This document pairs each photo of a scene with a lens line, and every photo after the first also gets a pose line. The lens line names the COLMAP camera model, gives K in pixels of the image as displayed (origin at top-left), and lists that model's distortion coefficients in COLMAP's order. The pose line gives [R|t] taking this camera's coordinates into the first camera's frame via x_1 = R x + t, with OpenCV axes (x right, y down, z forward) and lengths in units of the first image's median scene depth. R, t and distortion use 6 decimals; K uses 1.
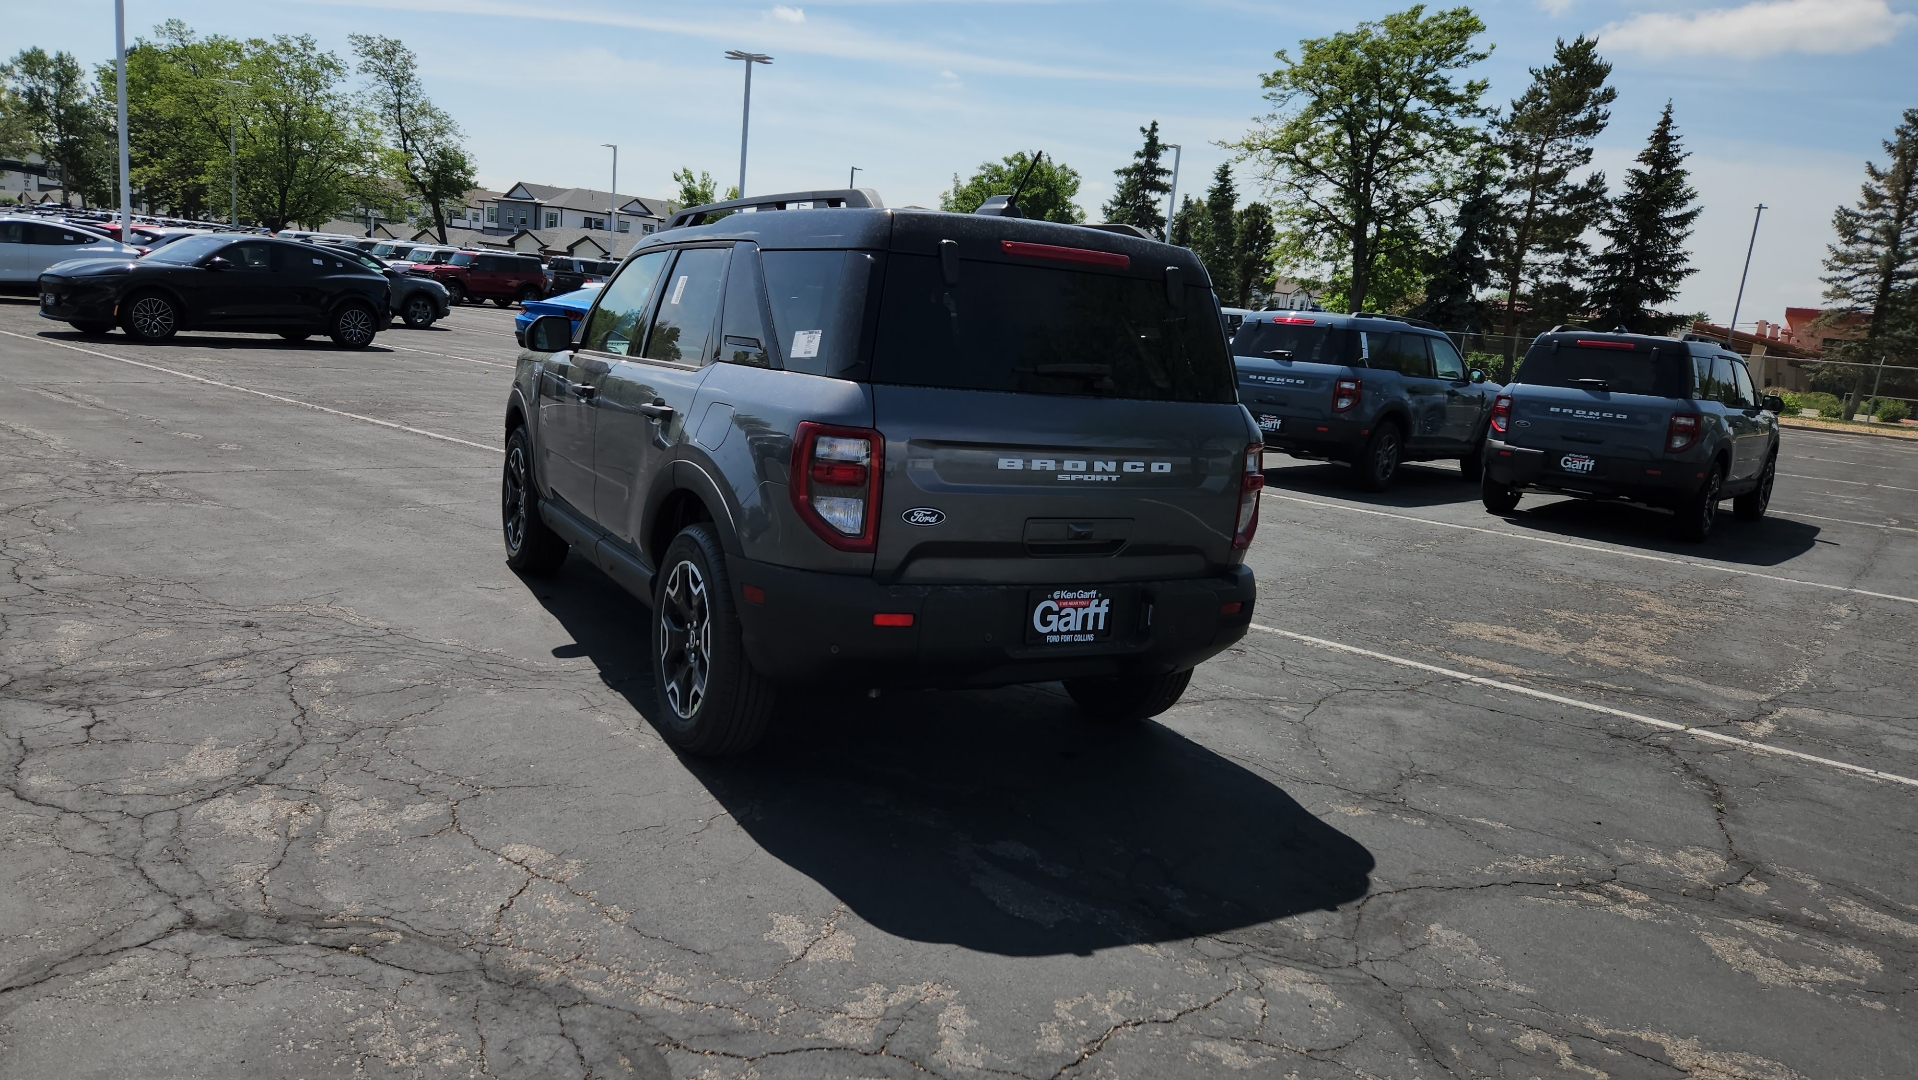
lens RADIAL K [[1283.6, 0, 920.9], [0, 1283.6, 539.1], [0, 0, 1]] dist [0.069209, -0.055426]
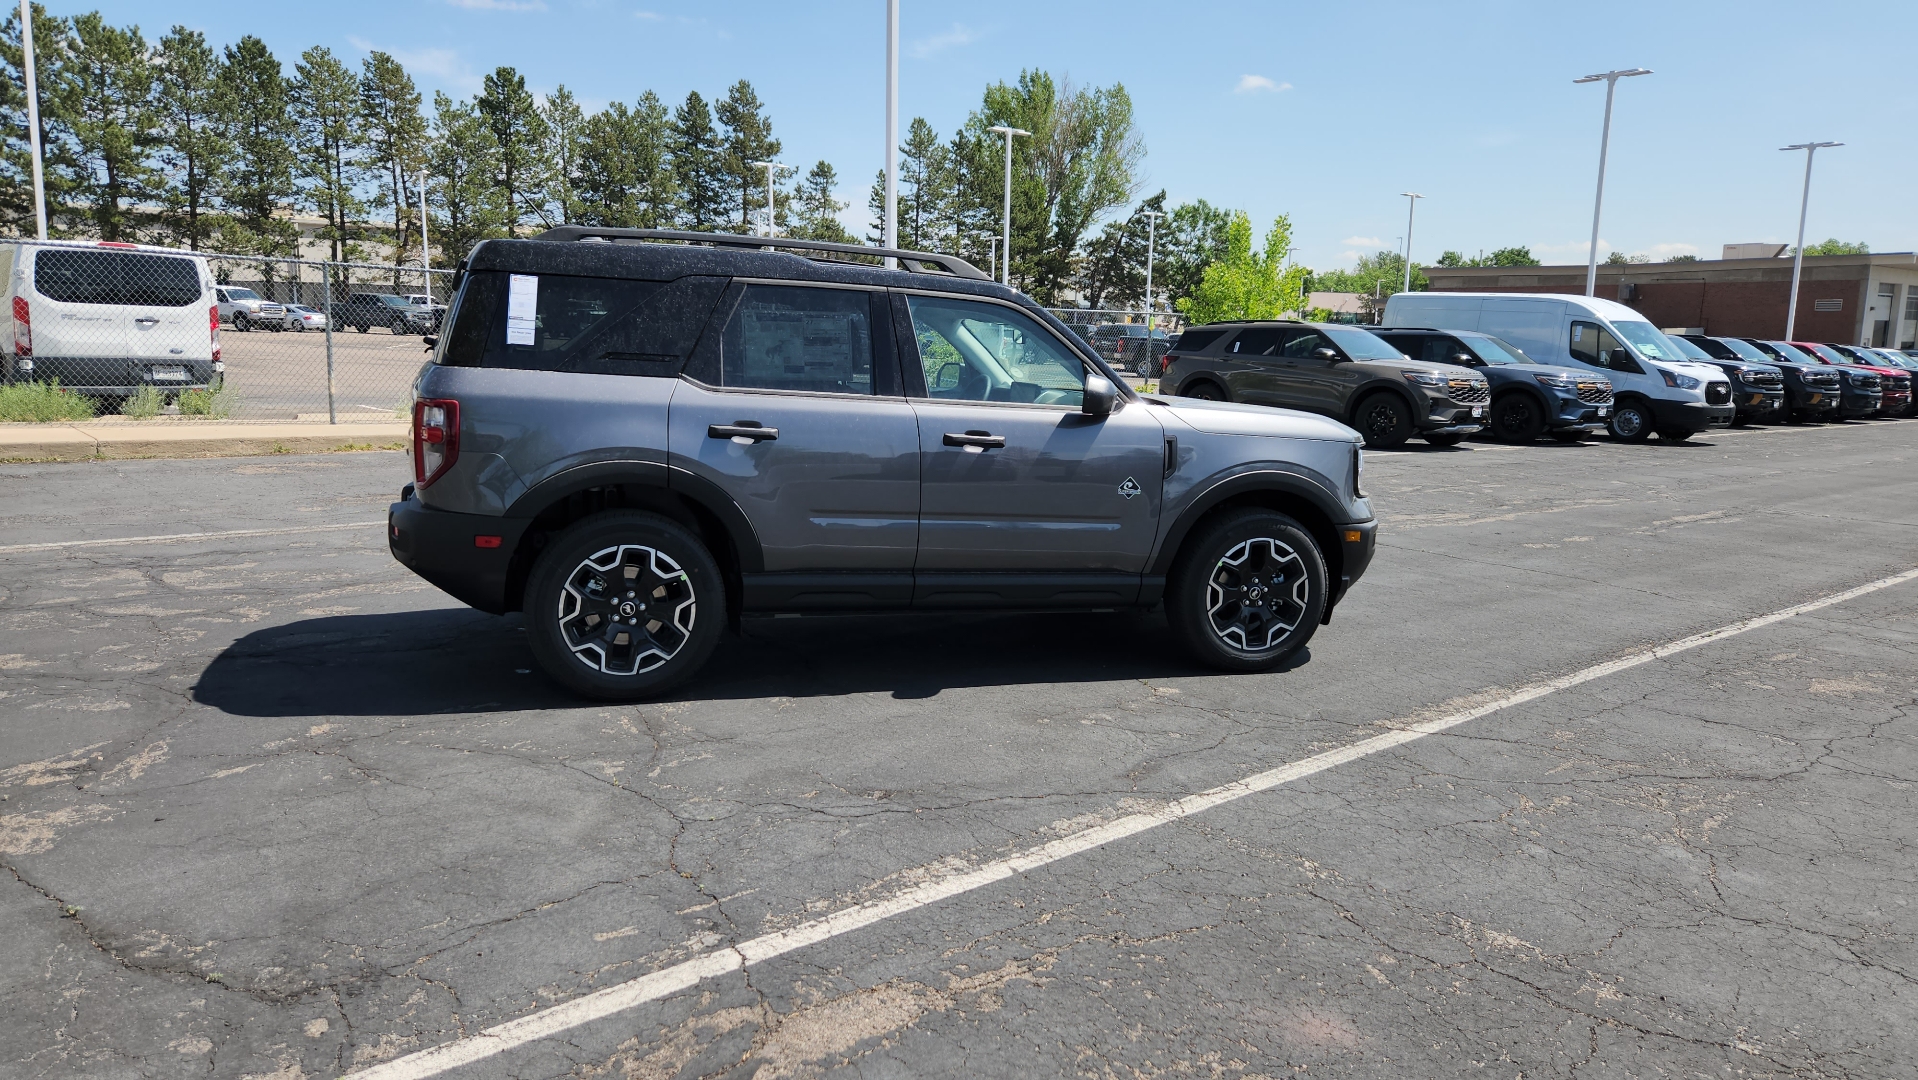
lens RADIAL K [[1283.6, 0, 934.1], [0, 1283.6, 528.7], [0, 0, 1]] dist [0.069209, -0.055426]
pose [[-0.179345, 0.051263, -0.982450, 0.934473], [-0.220723, 0.971086, 0.090963, -0.118353], [0.958706, 0.233163, -0.162845, 1.171549]]
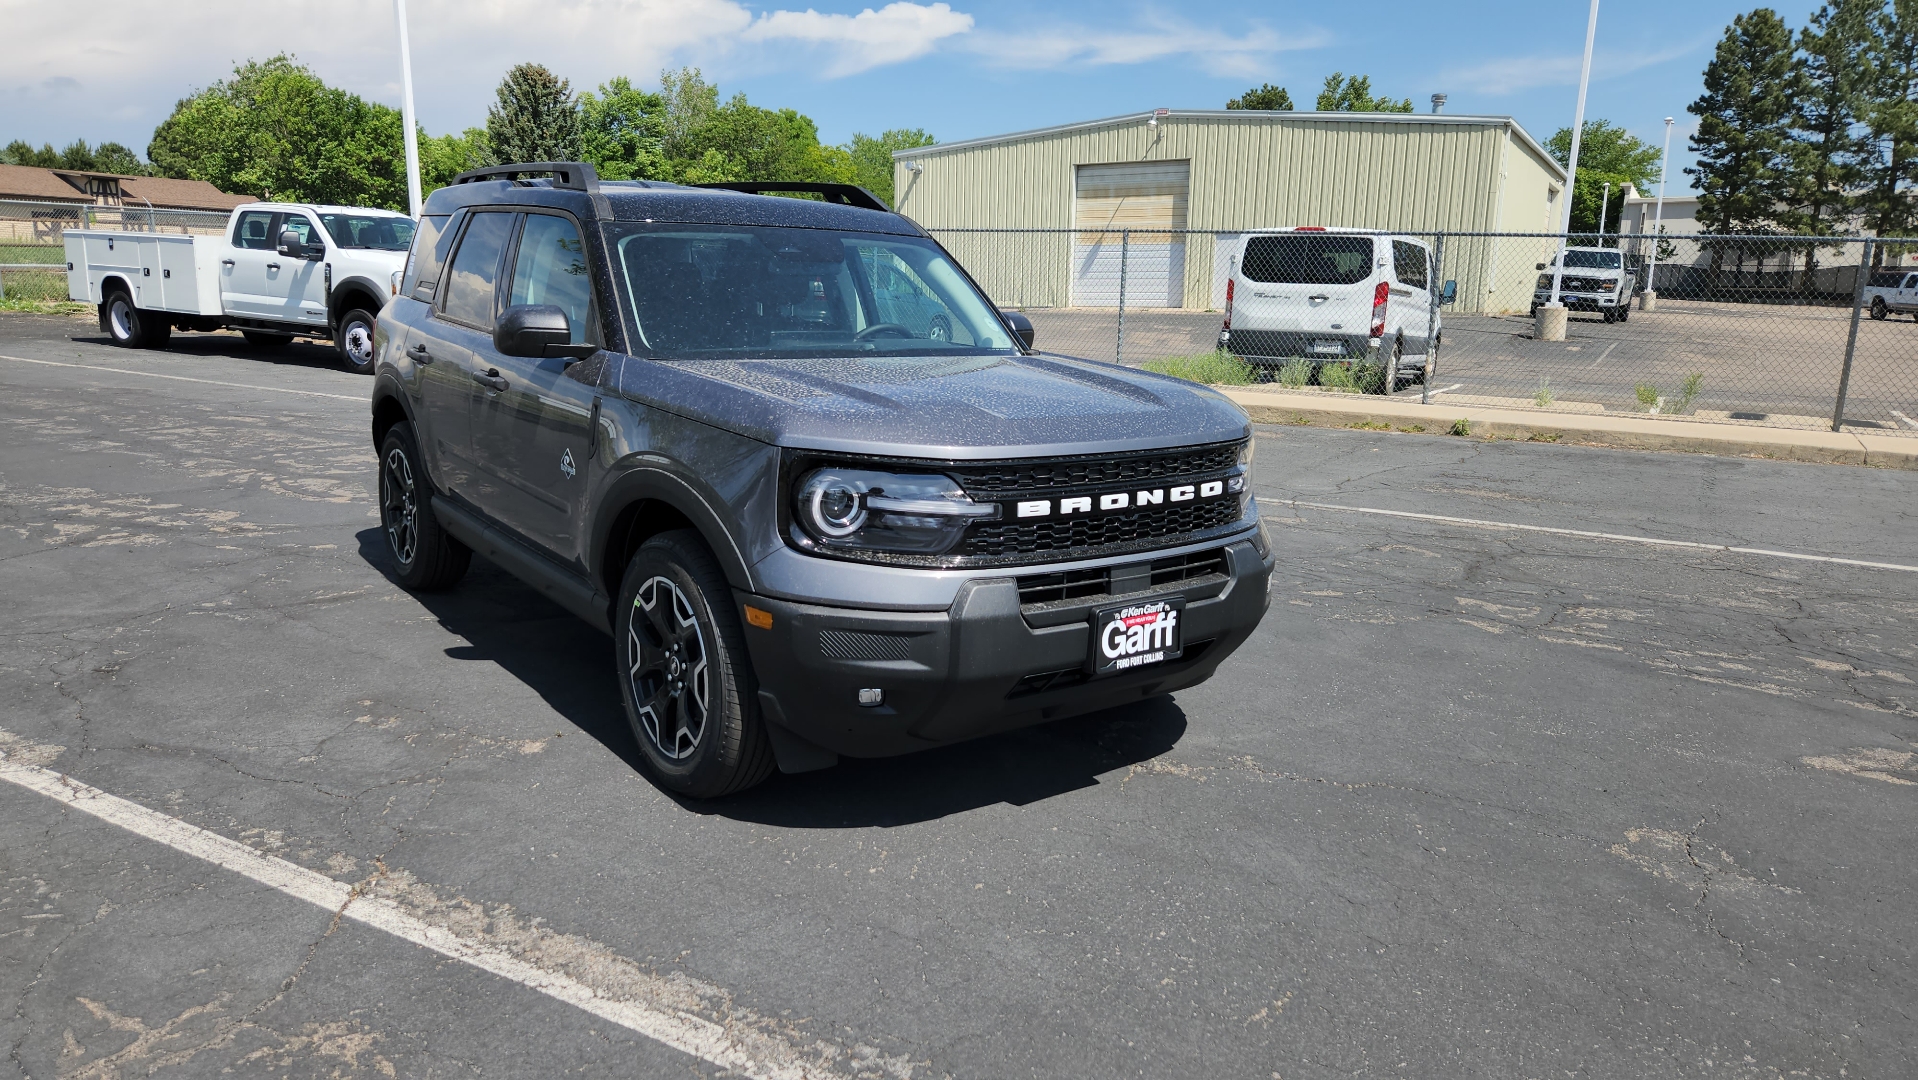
lens RADIAL K [[1283.6, 0, 925.8], [0, 1283.6, 553.7], [0, 0, 1]] dist [0.071359, -0.057950]
pose [[-0.982462, -0.083737, -0.166602, -0.084256], [-0.140187, 0.920843, 0.363863, -0.324407], [0.122945, 0.380837, -0.916432, 1.813498]]
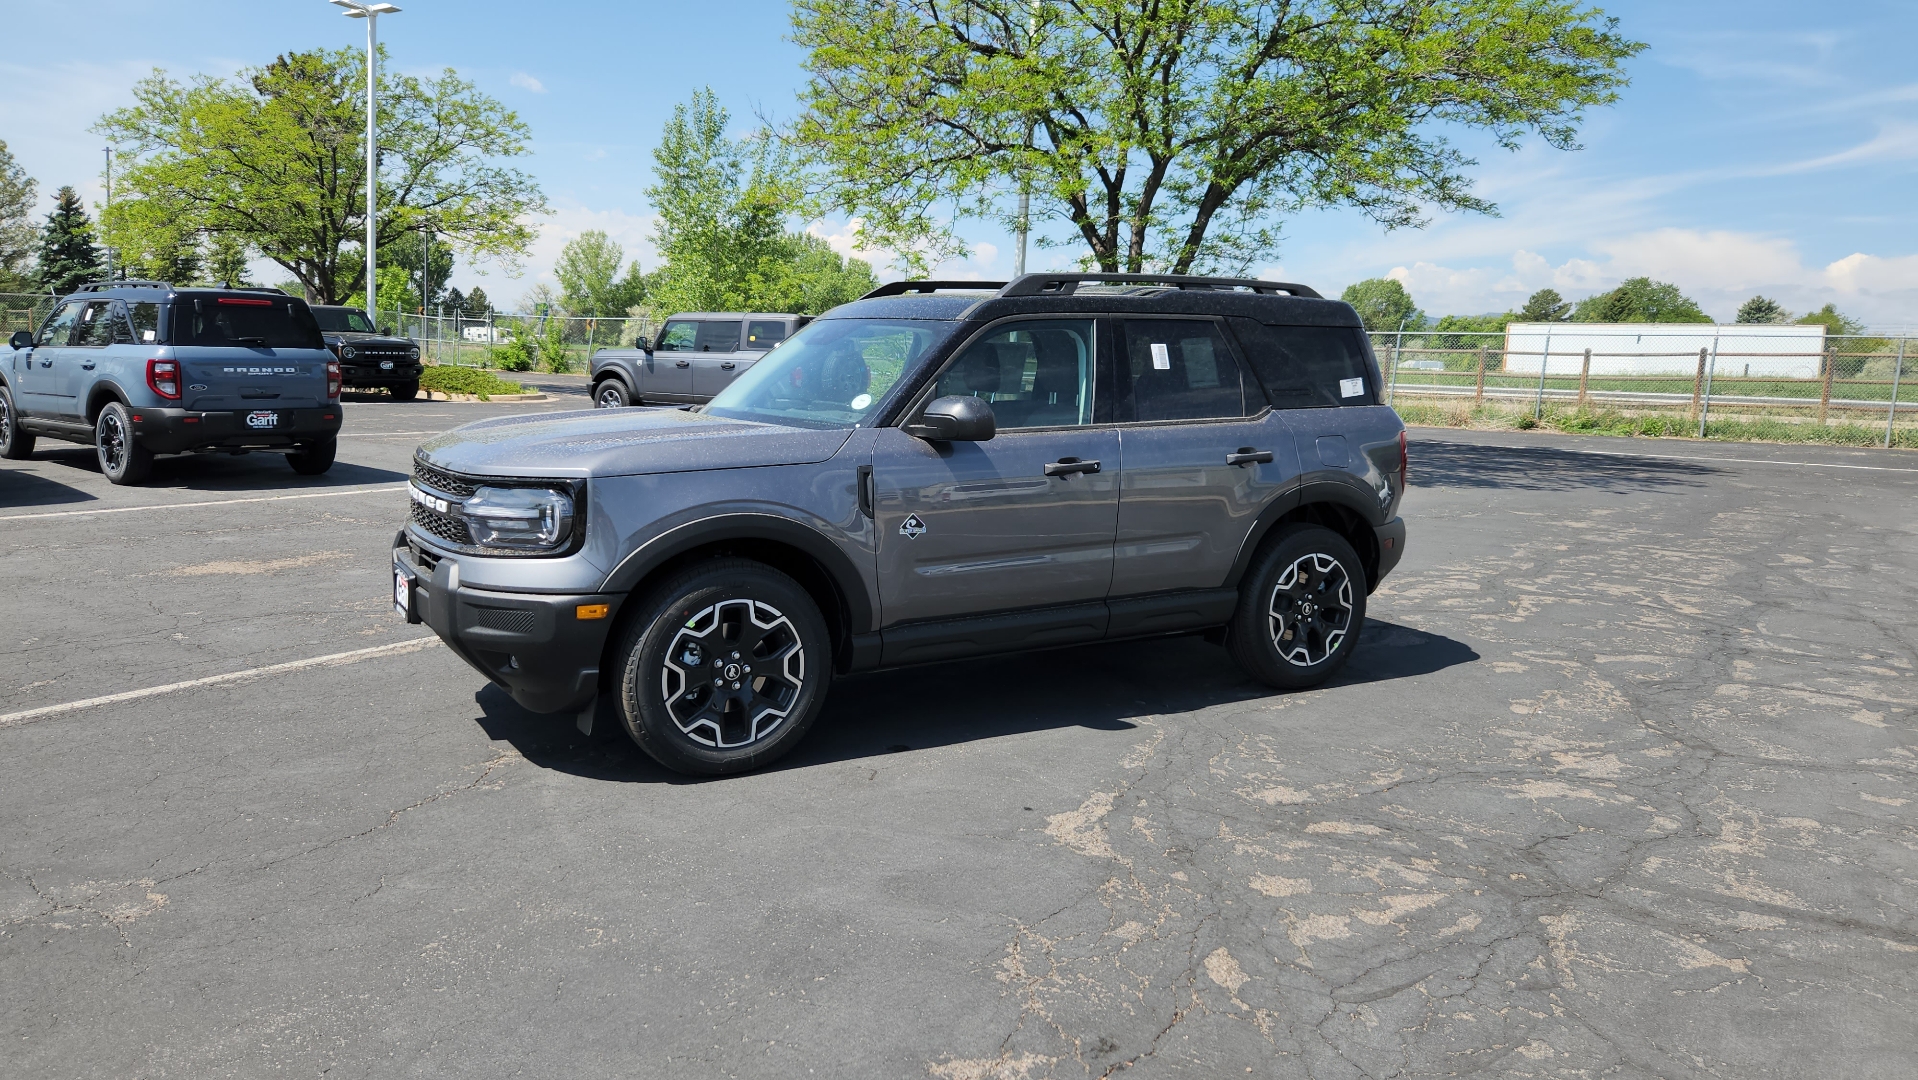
lens RADIAL K [[1286.0, 0, 931.6], [0, 1286.0, 517.6], [0, 0, 1]] dist [0.060814, -0.045230]
pose [[-0.047057, -0.217308, 0.974968, -1.058242], [0.140773, 0.964865, 0.221851, -0.270752], [-0.988923, 0.147689, -0.014812, 0.996540]]
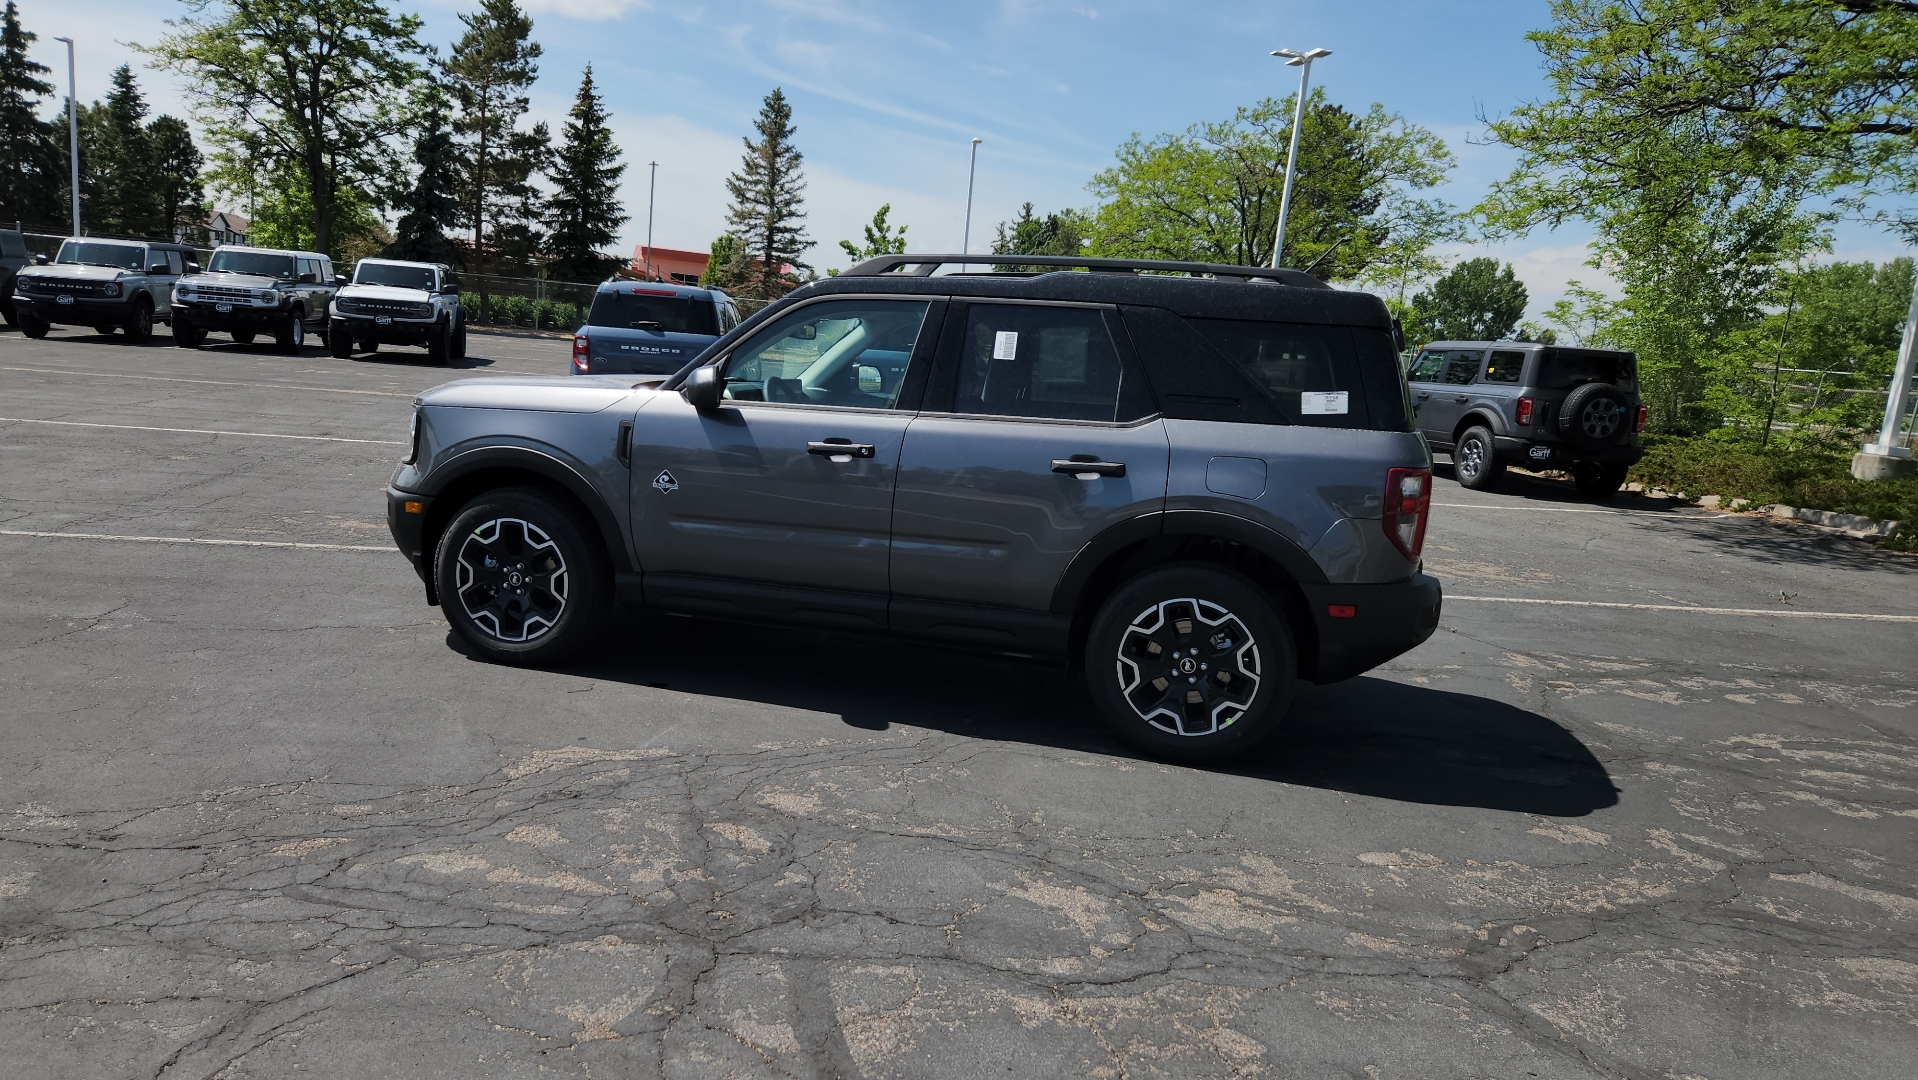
lens RADIAL K [[1283.6, 0, 932.4], [0, 1283.6, 542.6], [0, 0, 1]] dist [0.069209, -0.055426]
pose [[0.671439, -0.155180, 0.724631, -0.801263], [0.113332, 0.987829, 0.106531, -0.123870], [-0.732343, 0.010595, 0.680854, 0.279711]]
